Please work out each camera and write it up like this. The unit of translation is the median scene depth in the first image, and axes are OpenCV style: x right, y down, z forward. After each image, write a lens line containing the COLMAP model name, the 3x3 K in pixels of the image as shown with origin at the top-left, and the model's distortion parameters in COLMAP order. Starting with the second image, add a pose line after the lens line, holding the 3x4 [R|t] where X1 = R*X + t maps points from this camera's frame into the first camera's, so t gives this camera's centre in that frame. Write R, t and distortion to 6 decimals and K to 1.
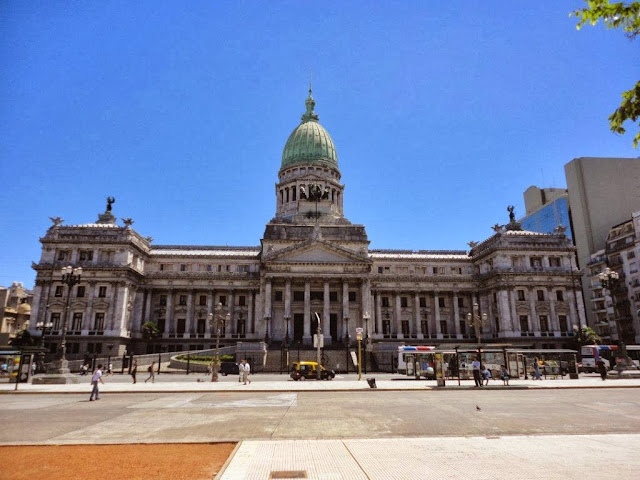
lens RADIAL K [[463.1, 0, 320.0], [0, 463.1, 240.0], [0, 0, 1]] dist [-0.001662, 0.000913]
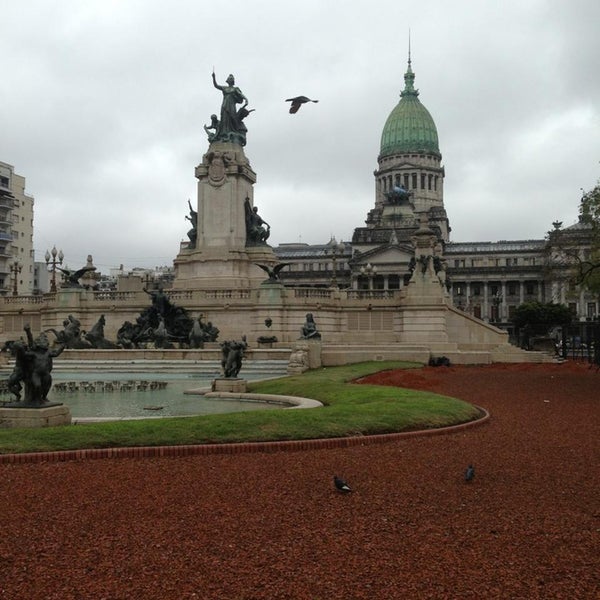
lens RADIAL K [[765.4, 0, 302.1], [0, 765.4, 335.6], [0, 0, 1]] dist [-0.028699, 0.009014]
pose [[0.953978, 0.001321, -0.299873, 0.349243], [0.073029, 0.968860, 0.236593, -0.246280], [0.290847, -0.247604, 0.924175, -0.934273]]
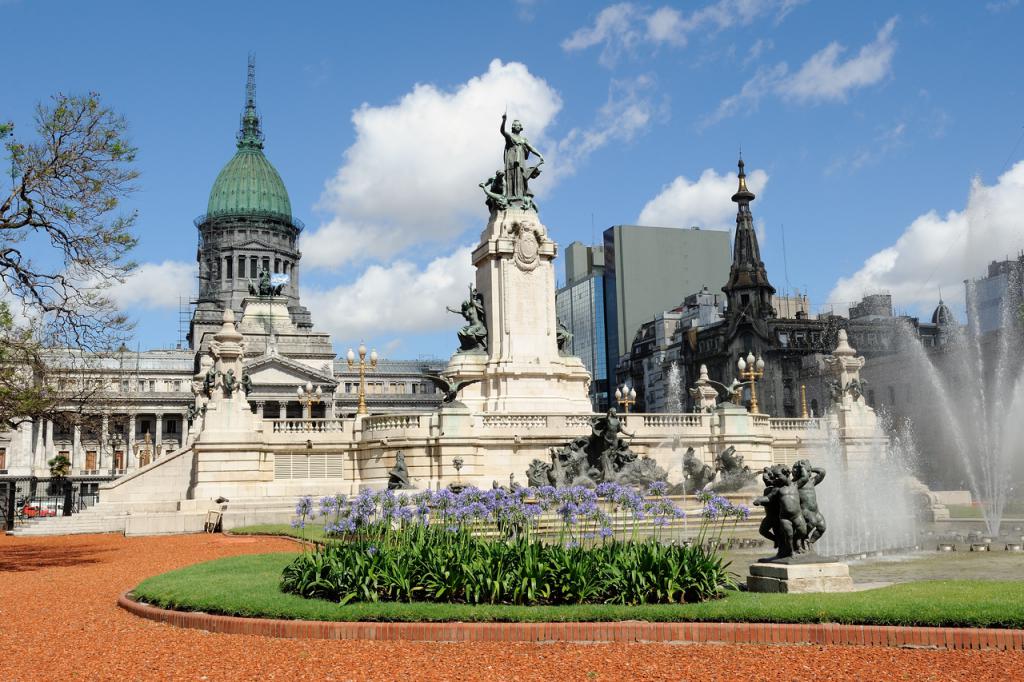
lens RADIAL K [[1083.0, 0, 512.0], [0, 1083.0, 341.0], [0, 0, 1]] dist [0.128528, 0.004527]
pose [[0.959268, 0.021498, 0.281678, -0.142472], [-0.053498, 0.992882, 0.106414, -0.247539], [-0.277386, -0.117149, 0.953590, -0.951437]]
